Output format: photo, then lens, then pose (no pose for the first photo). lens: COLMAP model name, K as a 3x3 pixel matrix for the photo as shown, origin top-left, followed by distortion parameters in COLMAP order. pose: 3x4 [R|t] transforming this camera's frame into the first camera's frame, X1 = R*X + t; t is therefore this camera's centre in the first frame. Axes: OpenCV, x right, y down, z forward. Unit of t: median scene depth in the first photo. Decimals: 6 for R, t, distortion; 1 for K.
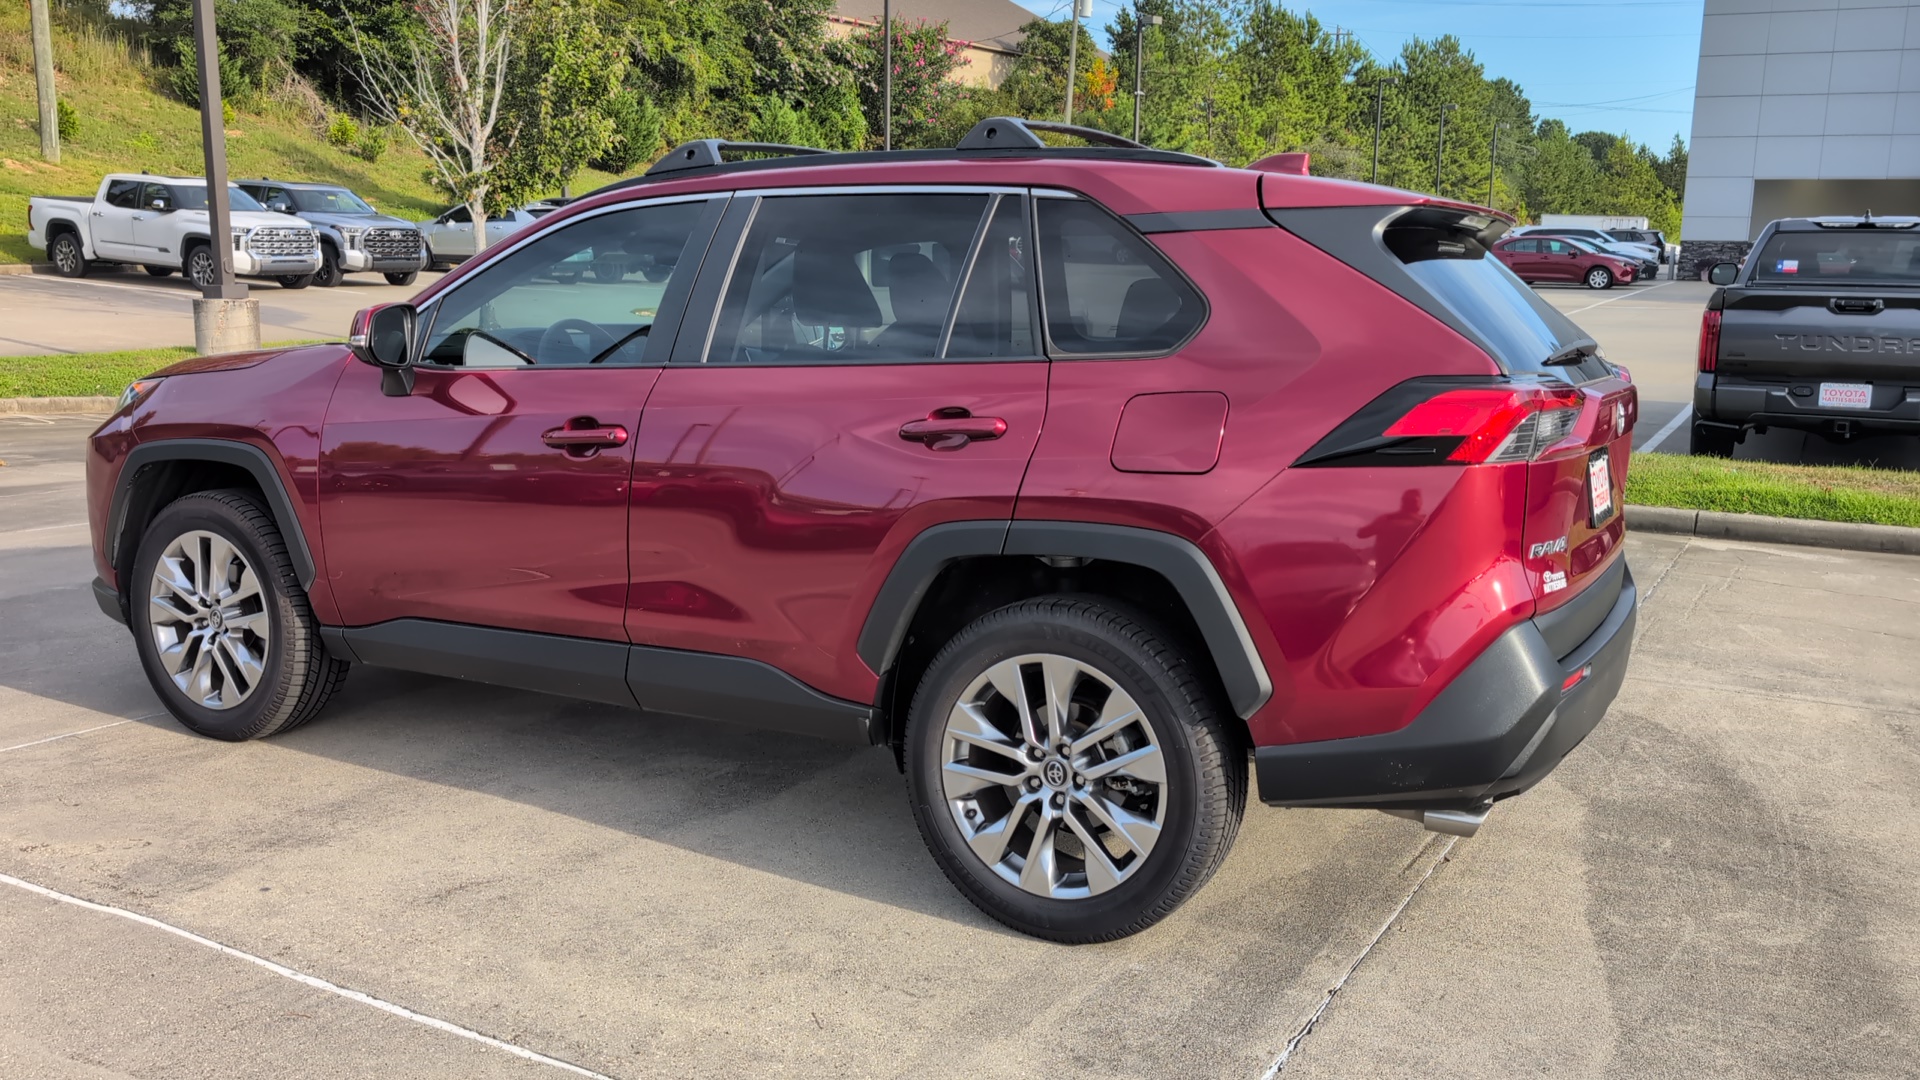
lens RADIAL K [[1631.8, 0, 969.1], [0, 1631.8, 536.2], [0, 0, 1]] dist [0.033867, -0.043750]
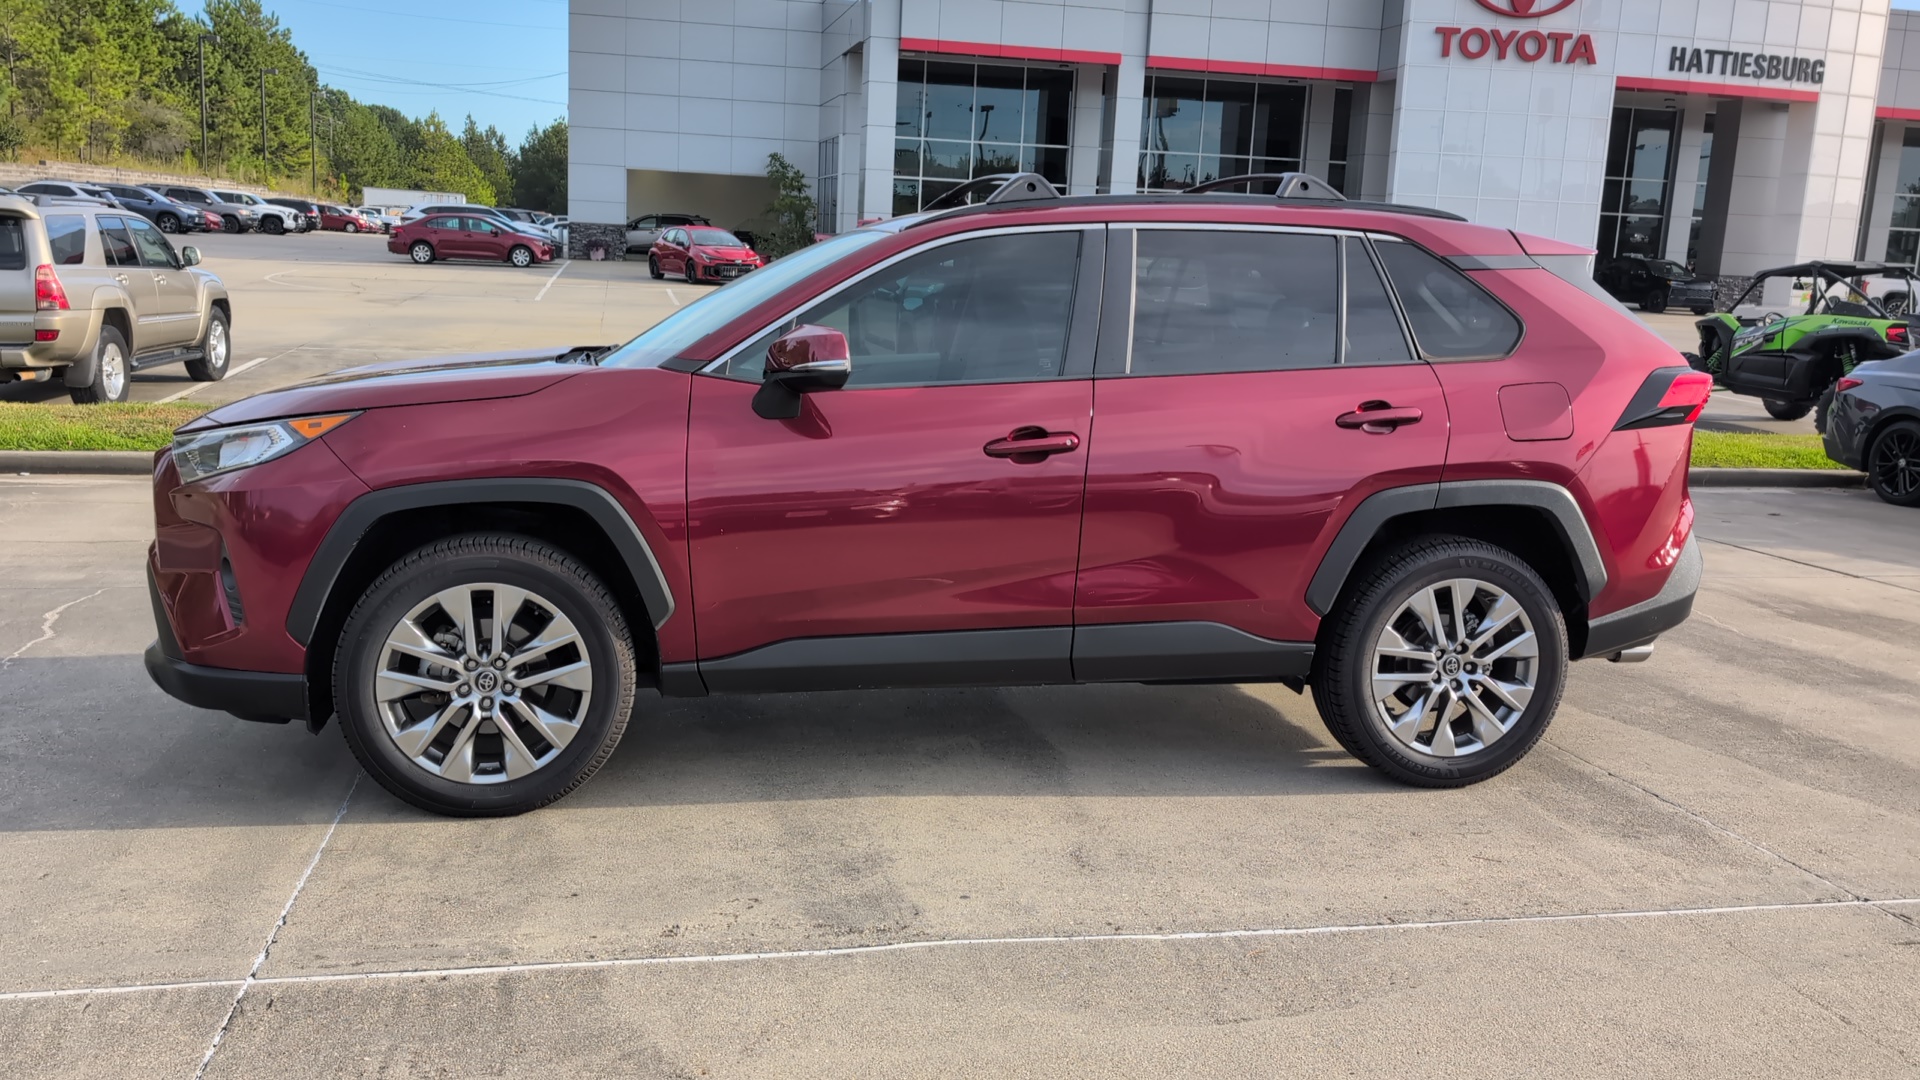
lens RADIAL K [[1631.8, 0, 961.4], [0, 1631.8, 542.8], [0, 0, 1]] dist [0.033867, -0.043750]
pose [[0.752410, -0.102160, 0.650724, -0.839843], [0.088228, 0.994628, 0.054136, -0.049696], [-0.652759, 0.016680, 0.757382, 0.168614]]
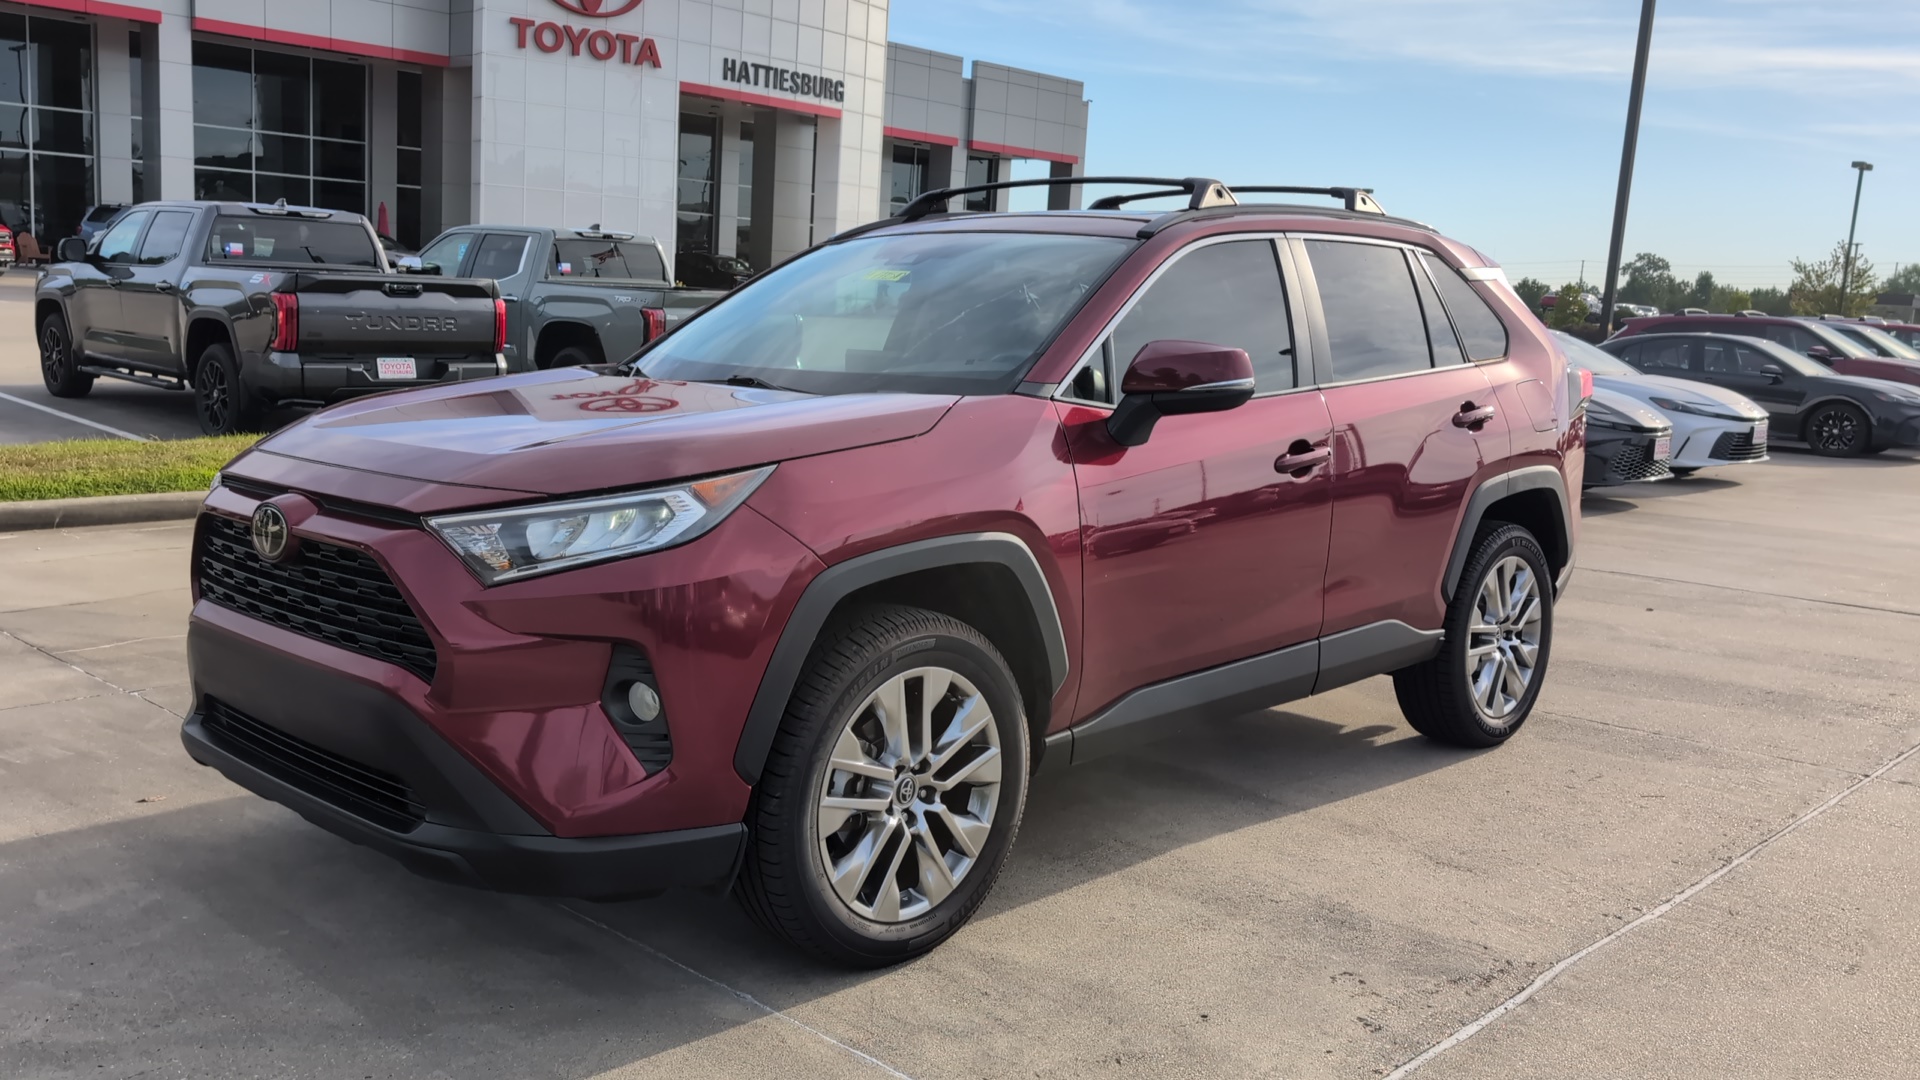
lens RADIAL K [[1631.8, 0, 970.1], [0, 1631.8, 544.1], [0, 0, 1]] dist [0.033867, -0.043750]
pose [[0.241575, -0.152907, 0.958259, -1.122357], [0.123215, 0.984348, 0.126007, -0.141984], [-0.962528, 0.087632, 0.256634, 0.794662]]
